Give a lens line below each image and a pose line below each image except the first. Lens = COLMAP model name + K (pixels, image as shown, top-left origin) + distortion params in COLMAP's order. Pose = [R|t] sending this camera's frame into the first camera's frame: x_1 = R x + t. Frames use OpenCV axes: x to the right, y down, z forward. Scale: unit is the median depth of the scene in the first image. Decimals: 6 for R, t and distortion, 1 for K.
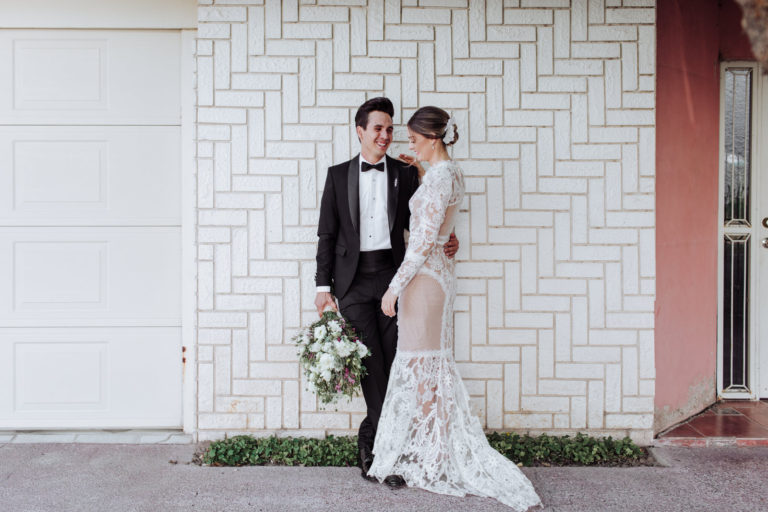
lens RADIAL K [[779.9, 0, 379.5], [0, 779.9, 248.9], [0, 0, 1]] dist [-0.020250, 0.000000]
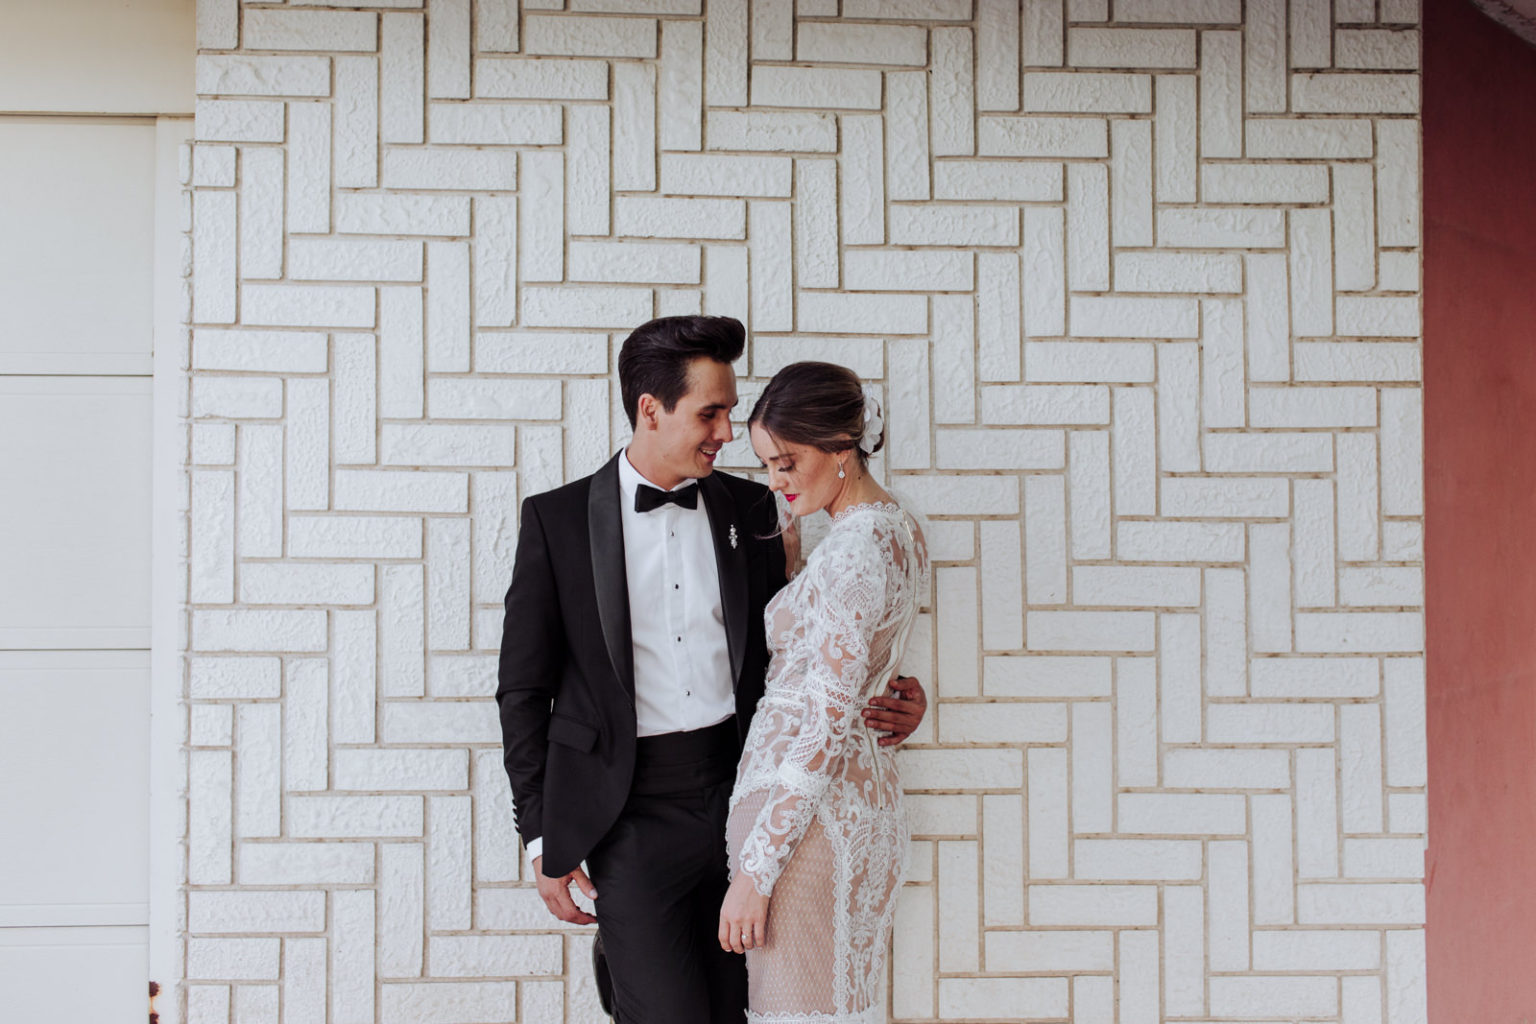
lens RADIAL K [[1559.9, 0, 773.5], [0, 1559.9, 526.3], [0, 0, 1]] dist [-0.020250, 0.000000]
pose [[0.999276, 0.001337, 0.038010, 0.011437], [-0.000422, 0.999710, -0.024091, -0.070986], [-0.038031, 0.024057, 0.998987, 0.260715]]
